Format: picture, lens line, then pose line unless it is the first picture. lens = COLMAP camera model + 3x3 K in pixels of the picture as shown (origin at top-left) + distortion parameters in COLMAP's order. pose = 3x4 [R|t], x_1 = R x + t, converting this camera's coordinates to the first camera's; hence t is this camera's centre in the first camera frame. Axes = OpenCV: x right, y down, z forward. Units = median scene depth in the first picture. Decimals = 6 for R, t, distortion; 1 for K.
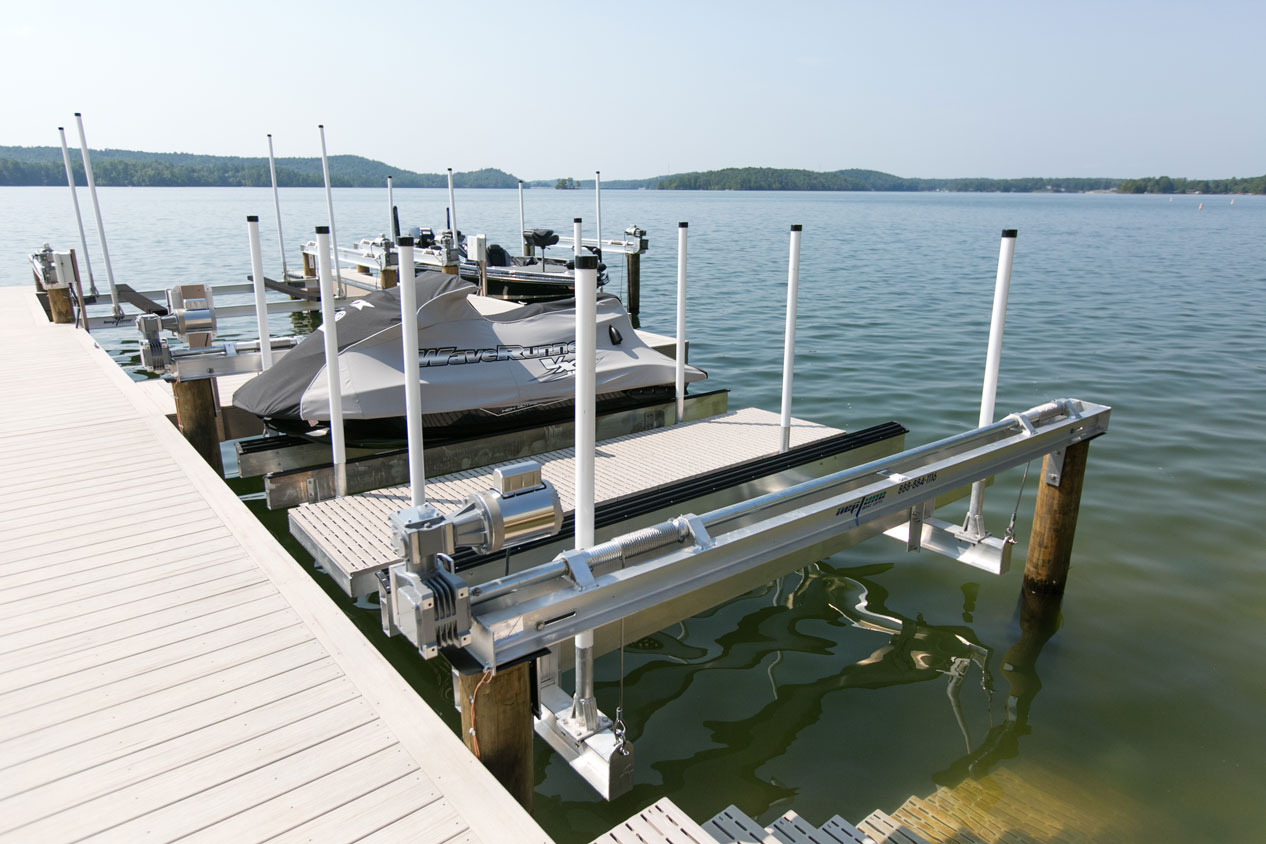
lens RADIAL K [[787.2, 0, 633.0], [0, 787.2, 422.0], [0, 0, 1]] dist [-0.002234, 0.000665]
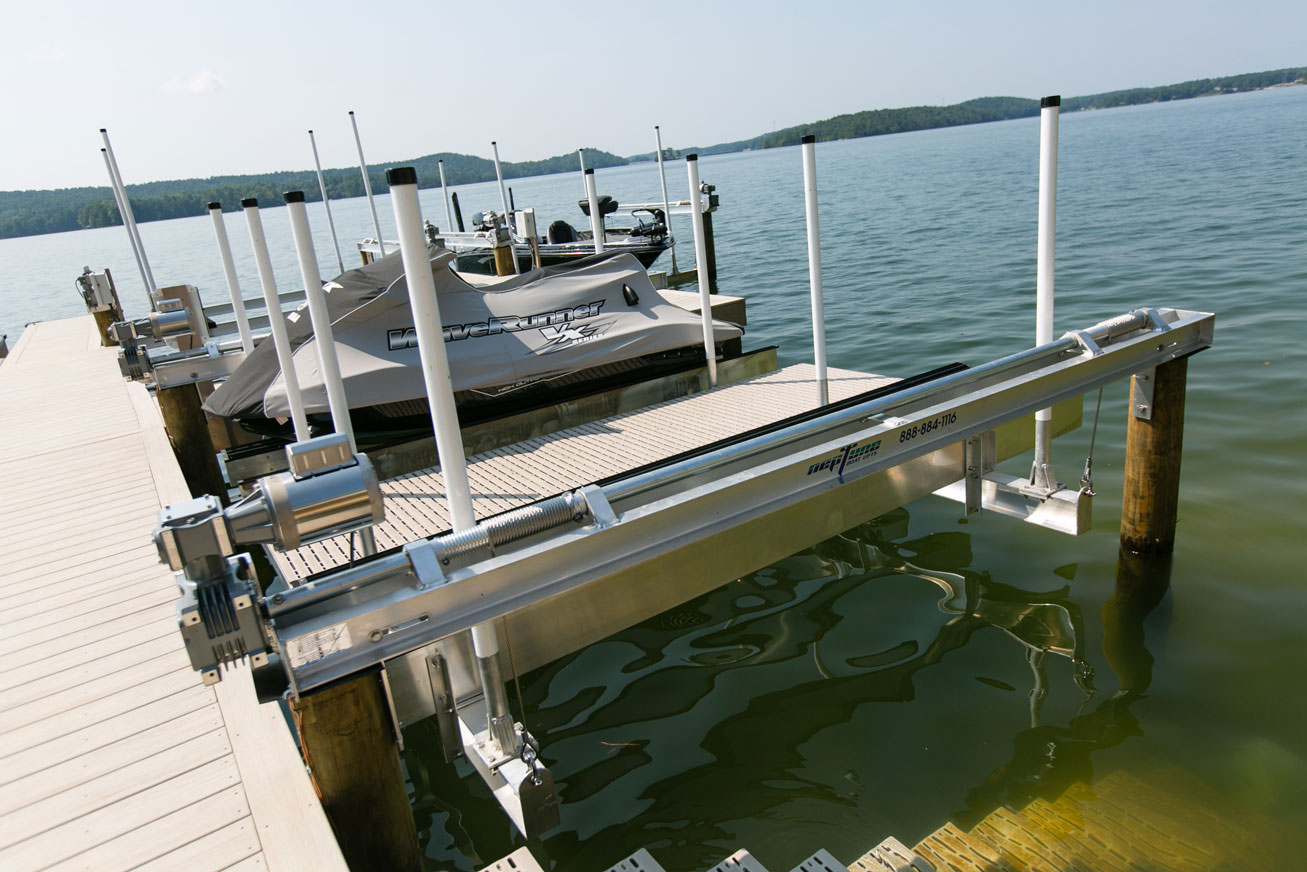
lens RADIAL K [[829.2, 0, 653.5], [0, 829.2, 436.0], [0, 0, 1]] dist [0.006318, -0.005207]
pose [[0.988438, -0.082055, -0.127501, 0.145285], [0.086702, 0.995742, 0.031324, 0.027209], [0.124388, -0.042016, 0.991344, 0.103507]]
